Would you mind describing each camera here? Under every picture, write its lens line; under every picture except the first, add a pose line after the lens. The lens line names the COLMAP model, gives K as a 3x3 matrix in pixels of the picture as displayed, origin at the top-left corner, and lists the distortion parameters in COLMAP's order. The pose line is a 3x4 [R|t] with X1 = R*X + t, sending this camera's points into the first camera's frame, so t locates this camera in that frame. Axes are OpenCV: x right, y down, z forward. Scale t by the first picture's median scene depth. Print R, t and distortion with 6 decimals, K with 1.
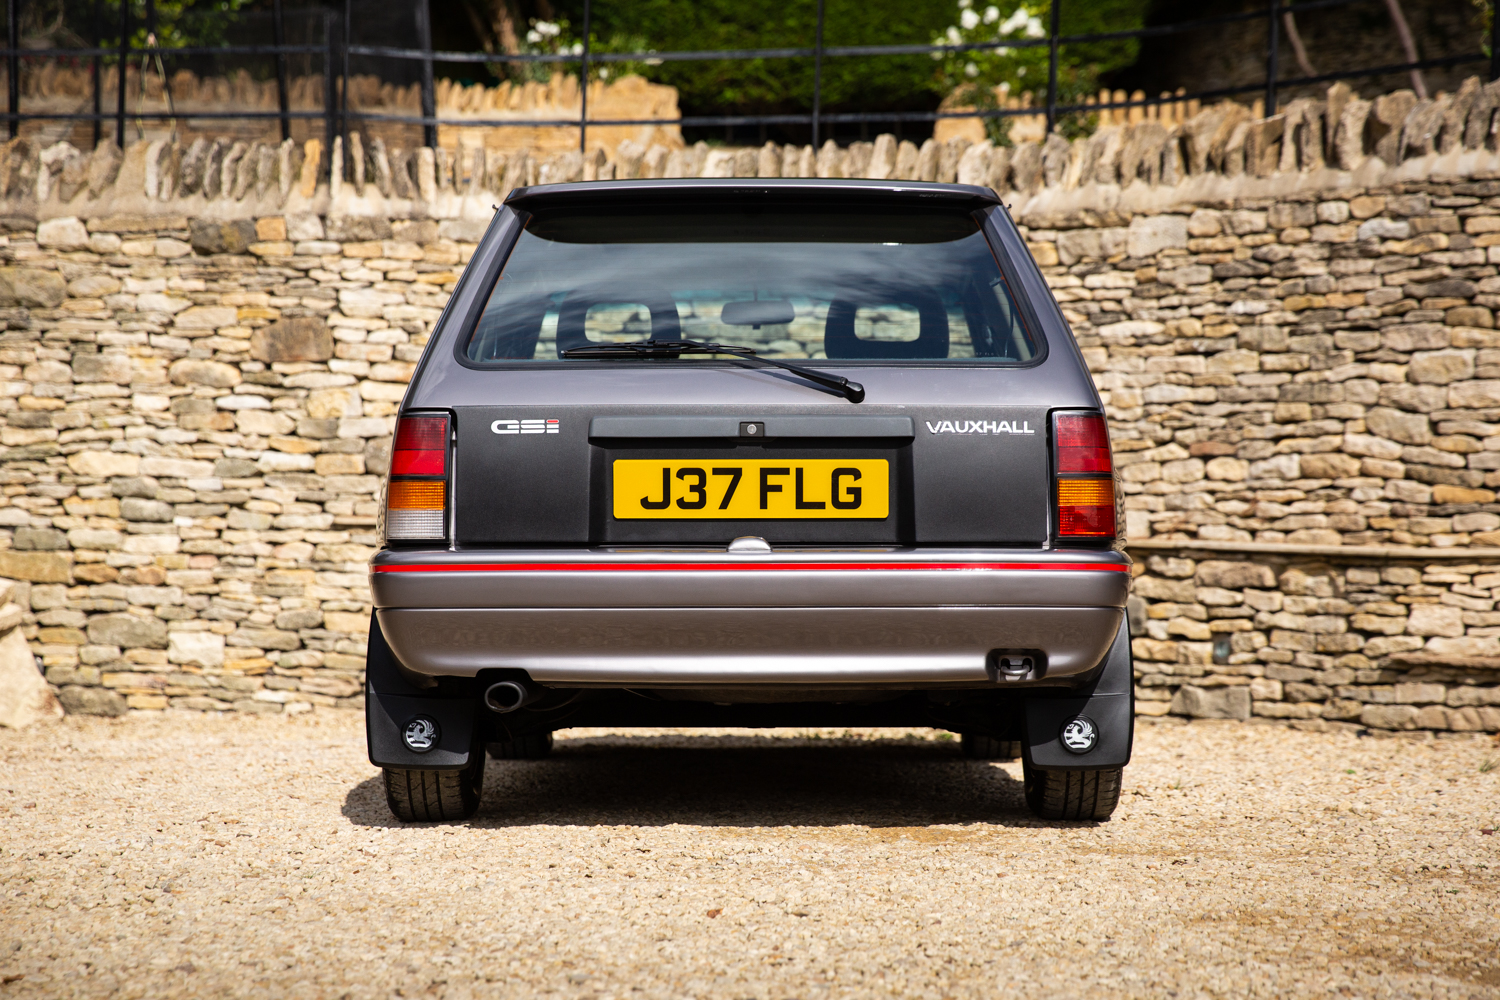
lens RADIAL K [[3003.4, 0, 746.5], [0, 3003.4, 518.8], [0, 0, 1]] dist [0.232404, 0.087140]
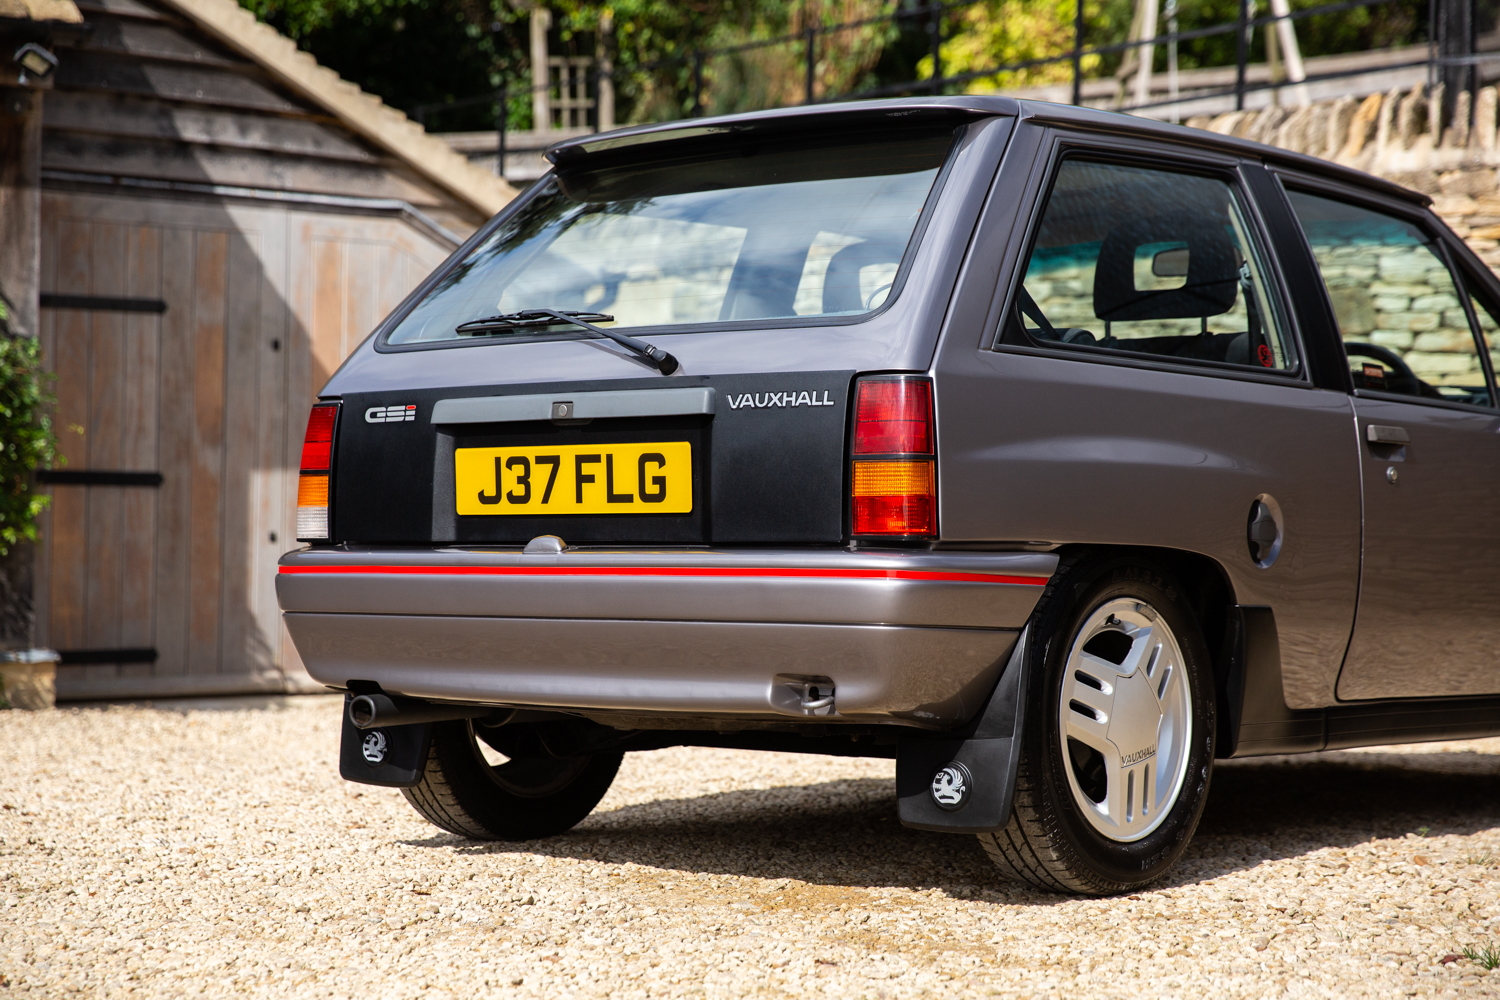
lens RADIAL K [[2843.2, 0, 748.8], [0, 2843.2, 541.7], [0, 0, 1]] dist [0.230805, -0.050528]
pose [[0.774320, 0.000853, -0.632794, 0.312500], [0.008947, 0.999884, 0.012295, -0.001011], [0.632731, -0.015182, 0.774223, 0.227146]]
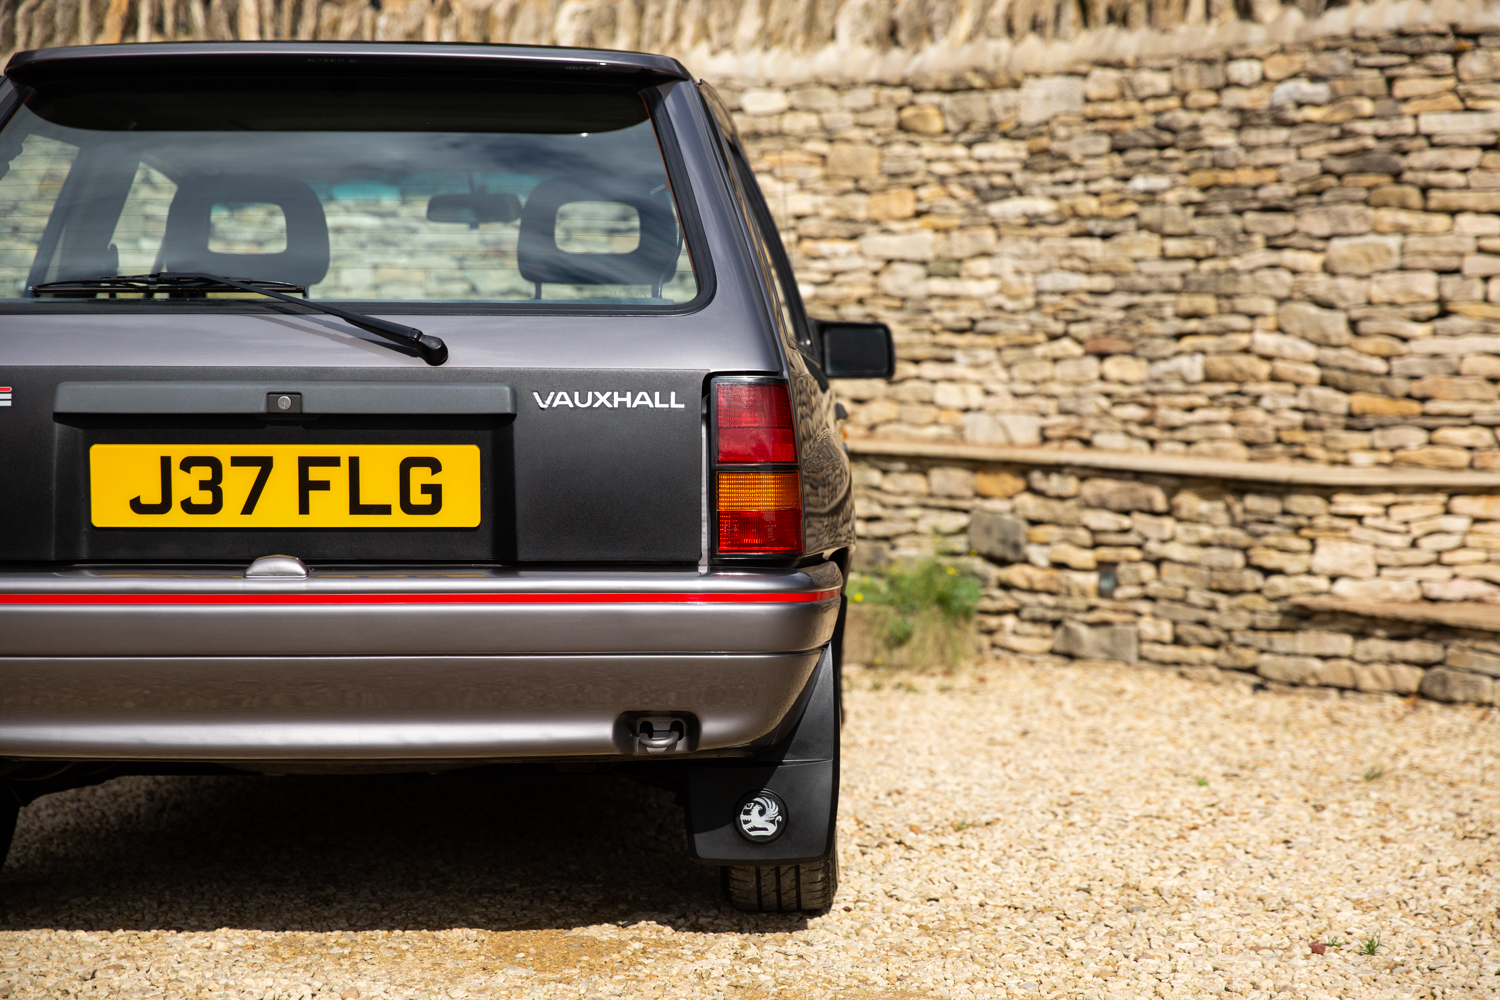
lens RADIAL K [[2778.0, 0, 746.2], [0, 2778.0, 513.3], [0, 0, 1]] dist [0.220580, 0.007144]
pose [[0.999710, 0.001243, -0.024065, 0.071069], [0.000217, 0.998165, 0.060546, -0.024511], [0.024096, -0.060534, 0.997875, 0.192686]]
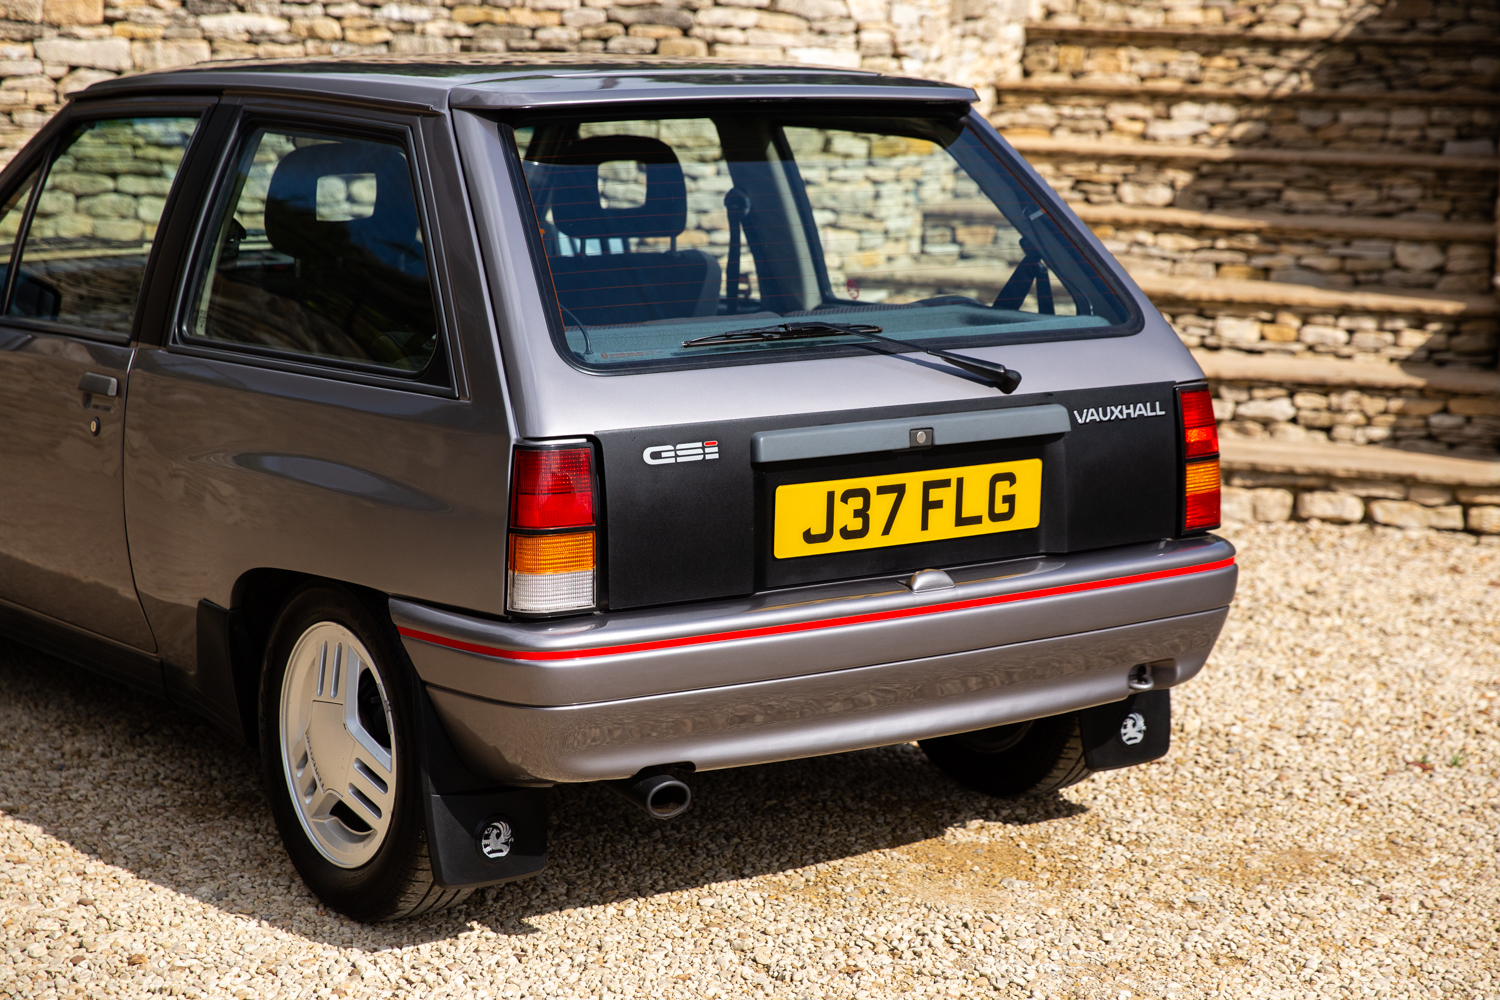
lens RADIAL K [[2908.5, 0, 752.7], [0, 2908.5, 521.4], [0, 0, 1]] dist [0.218603, -0.073328]
pose [[0.811045, -0.091821, 0.577733, -0.277505], [-0.018809, 0.983000, 0.182637, -0.084691], [-0.584681, -0.158993, 0.795531, 0.221365]]
